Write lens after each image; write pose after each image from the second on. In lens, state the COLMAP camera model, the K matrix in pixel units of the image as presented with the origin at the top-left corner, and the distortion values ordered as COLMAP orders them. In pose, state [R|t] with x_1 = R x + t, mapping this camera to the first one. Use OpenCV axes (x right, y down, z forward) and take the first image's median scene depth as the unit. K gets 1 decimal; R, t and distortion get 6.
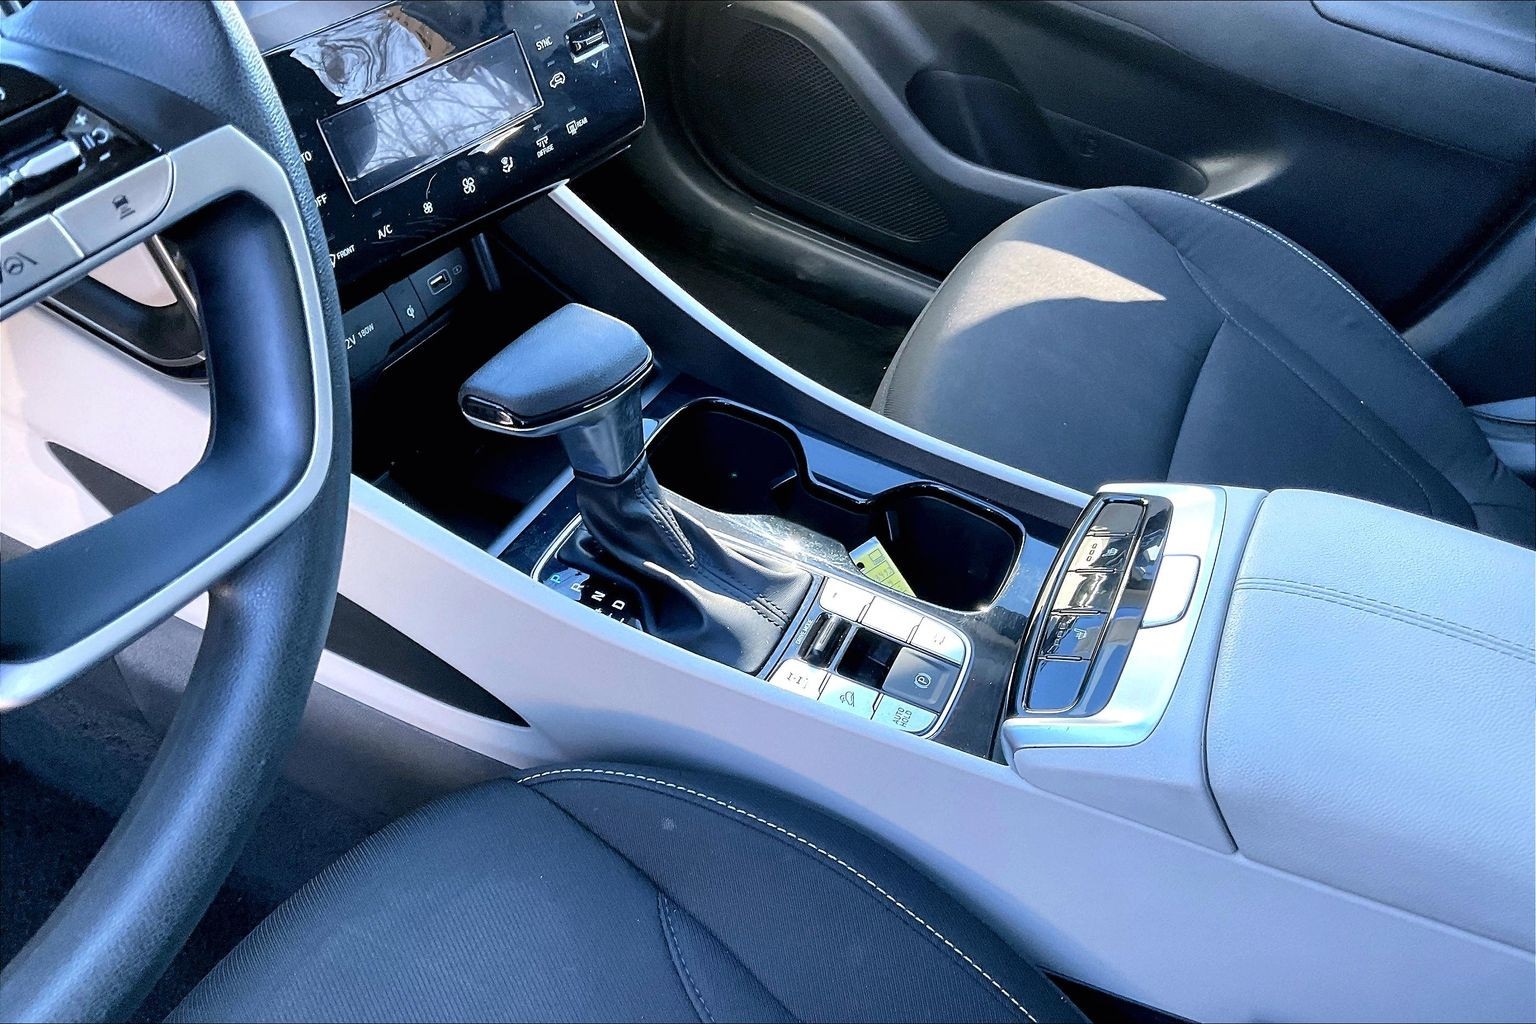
lens RADIAL K [[1266.7, 0, 767.8], [0, 1266.7, 496.9], [0, 0, 1]] dist [0.083195, -0.176210]
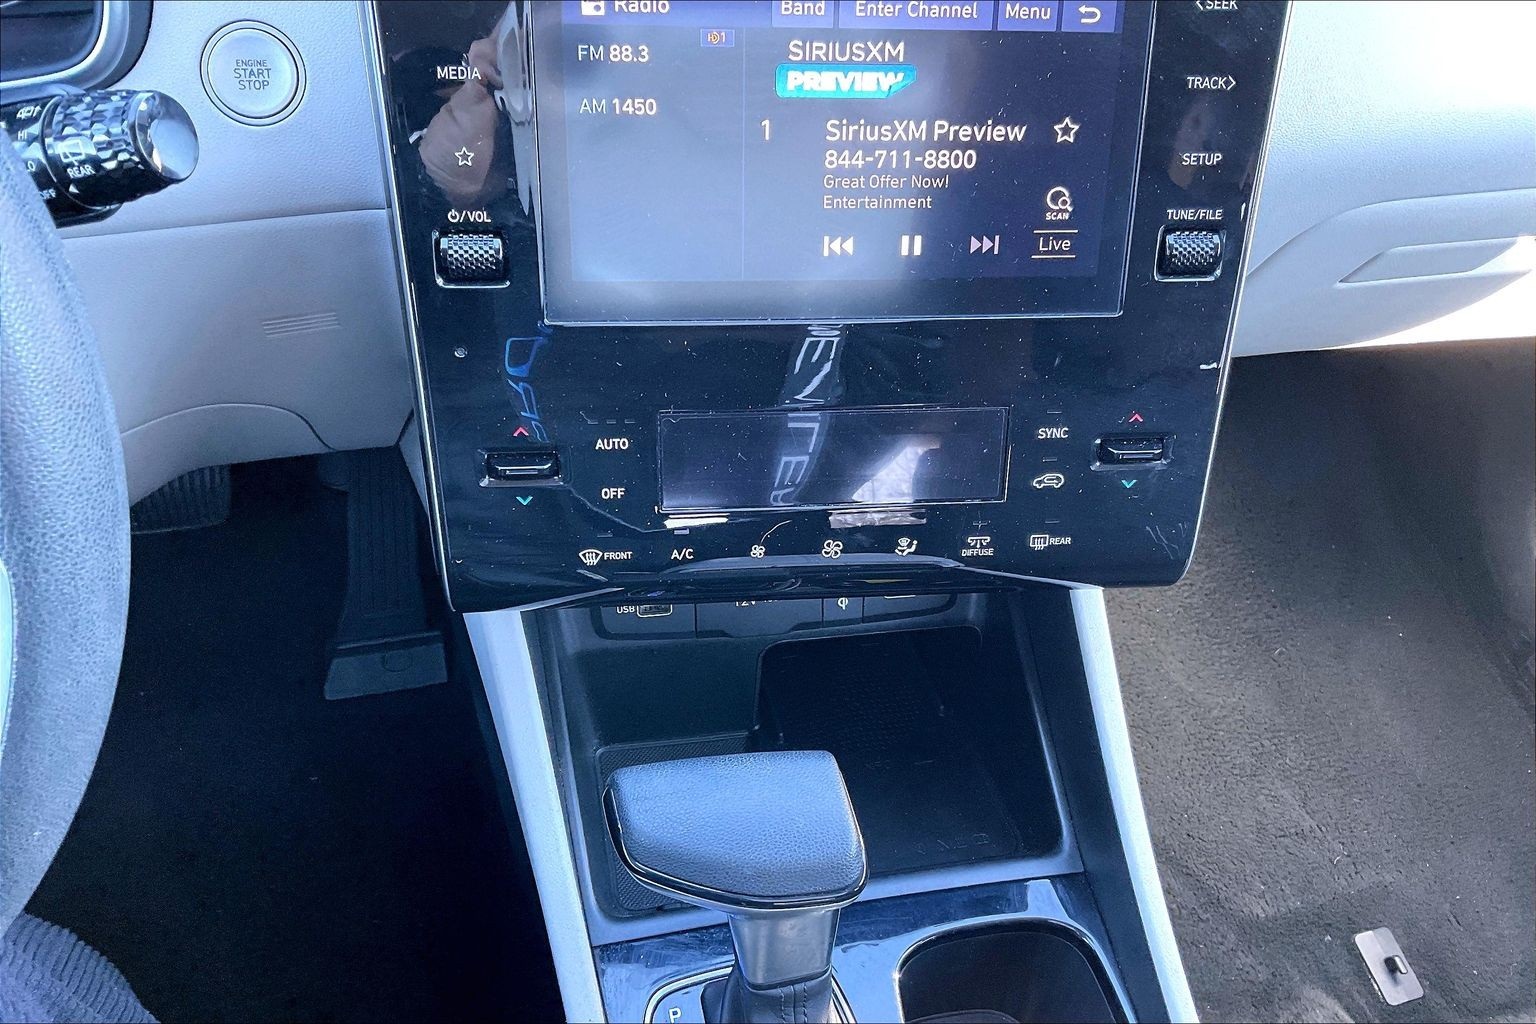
lens RADIAL K [[1266.7, 0, 765.2], [0, 1266.7, 514.2], [0, 0, 1]] dist [0.083195, -0.176210]
pose [[0.619392, 0.516802, -0.590990, 0.178002], [-0.537595, 0.827796, 0.160451, -0.351814], [0.572141, 0.218331, 0.790561, 0.353057]]
